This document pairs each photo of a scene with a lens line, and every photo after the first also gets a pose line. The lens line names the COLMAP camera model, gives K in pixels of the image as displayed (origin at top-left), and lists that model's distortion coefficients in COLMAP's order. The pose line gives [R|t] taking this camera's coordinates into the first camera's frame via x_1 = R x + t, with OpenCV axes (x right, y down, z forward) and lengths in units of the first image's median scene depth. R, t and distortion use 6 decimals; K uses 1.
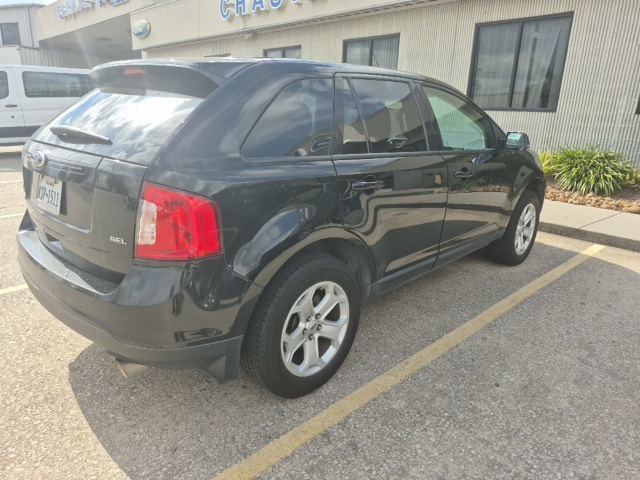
lens RADIAL K [[443.7, 0, 327.1], [0, 443.7, 241.3], [0, 0, 1]] dist [0.040332, -0.033558]
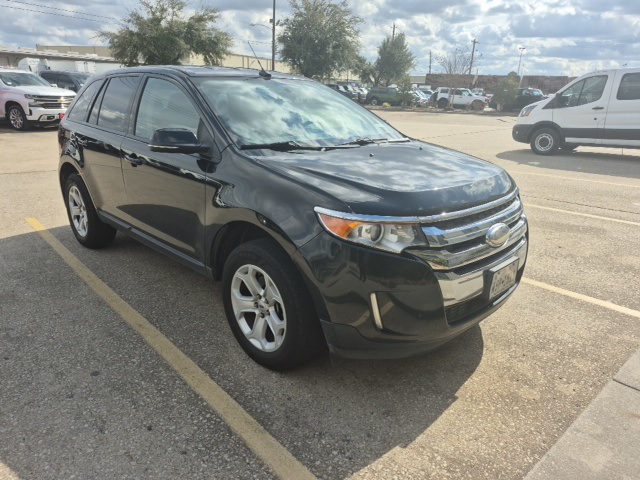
lens RADIAL K [[443.2, 0, 320.0], [0, 443.2, 240.0], [0, 0, 1]] dist [0.040806, -0.036322]
pose [[-0.041245, 0.283730, -0.958017, 0.615136], [-0.302007, 0.910442, 0.282642, -0.188166], [0.952413, 0.300985, 0.048137, 0.651606]]
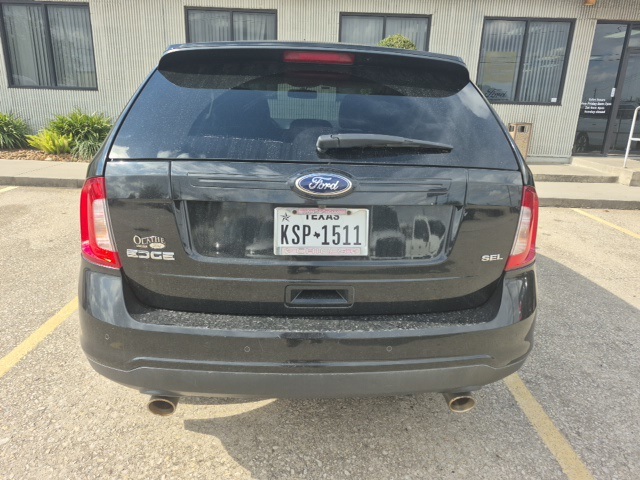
lens RADIAL K [[447.8, 0, 320.8], [0, 447.8, 234.0], [0, 0, 1]] dist [0.017382, -0.001028]
pose [[0.689683, -0.211820, 0.692438, -0.342826], [0.195539, 0.975213, 0.103561, -0.054406], [-0.697210, 0.063974, 0.714006, 0.153779]]
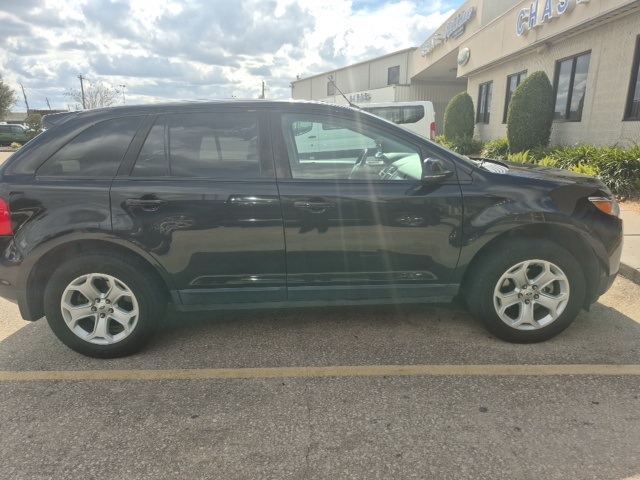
lens RADIAL K [[443.2, 0, 320.0], [0, 443.2, 240.0], [0, 0, 1]] dist [0.040806, -0.036322]
pose [[0.693407, 0.132839, -0.708195, 0.443557], [-0.164483, 0.986090, 0.023917, -0.047142], [0.701521, 0.099902, 0.705611, 0.169981]]
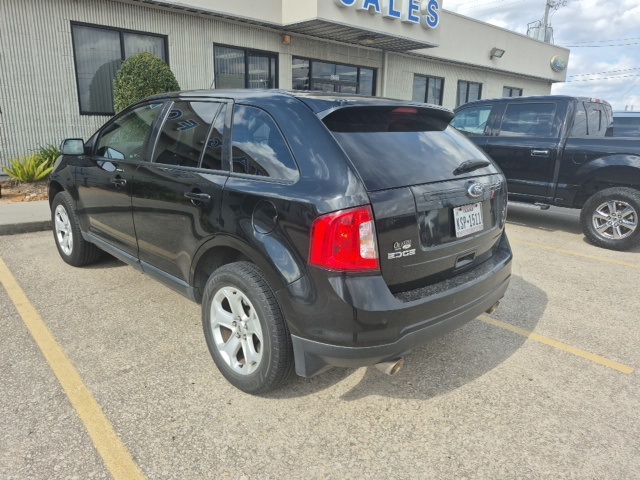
lens RADIAL K [[443.2, 0, 320.0], [0, 443.2, 240.0], [0, 0, 1]] dist [0.040806, -0.036322]
pose [[0.035665, -0.281597, 0.958870, -0.542541], [0.258849, 0.929340, 0.263297, -0.142155], [-0.965259, 0.238812, 0.106036, 0.390327]]
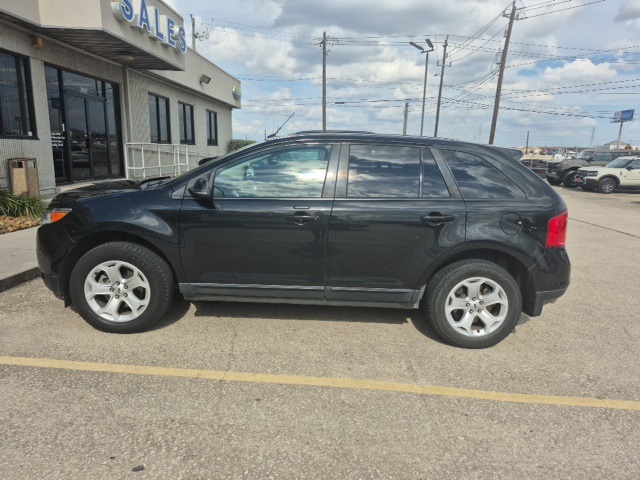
lens RADIAL K [[432.1, 0, 327.6], [0, 432.1, 239.9], [0, 0, 1]] dist [0.094318, -0.093187]
pose [[-0.686252, -0.201771, 0.698818, -0.439119], [0.150371, 0.900644, 0.407711, -0.306610], [-0.711651, 0.384875, -0.587729, 0.921474]]
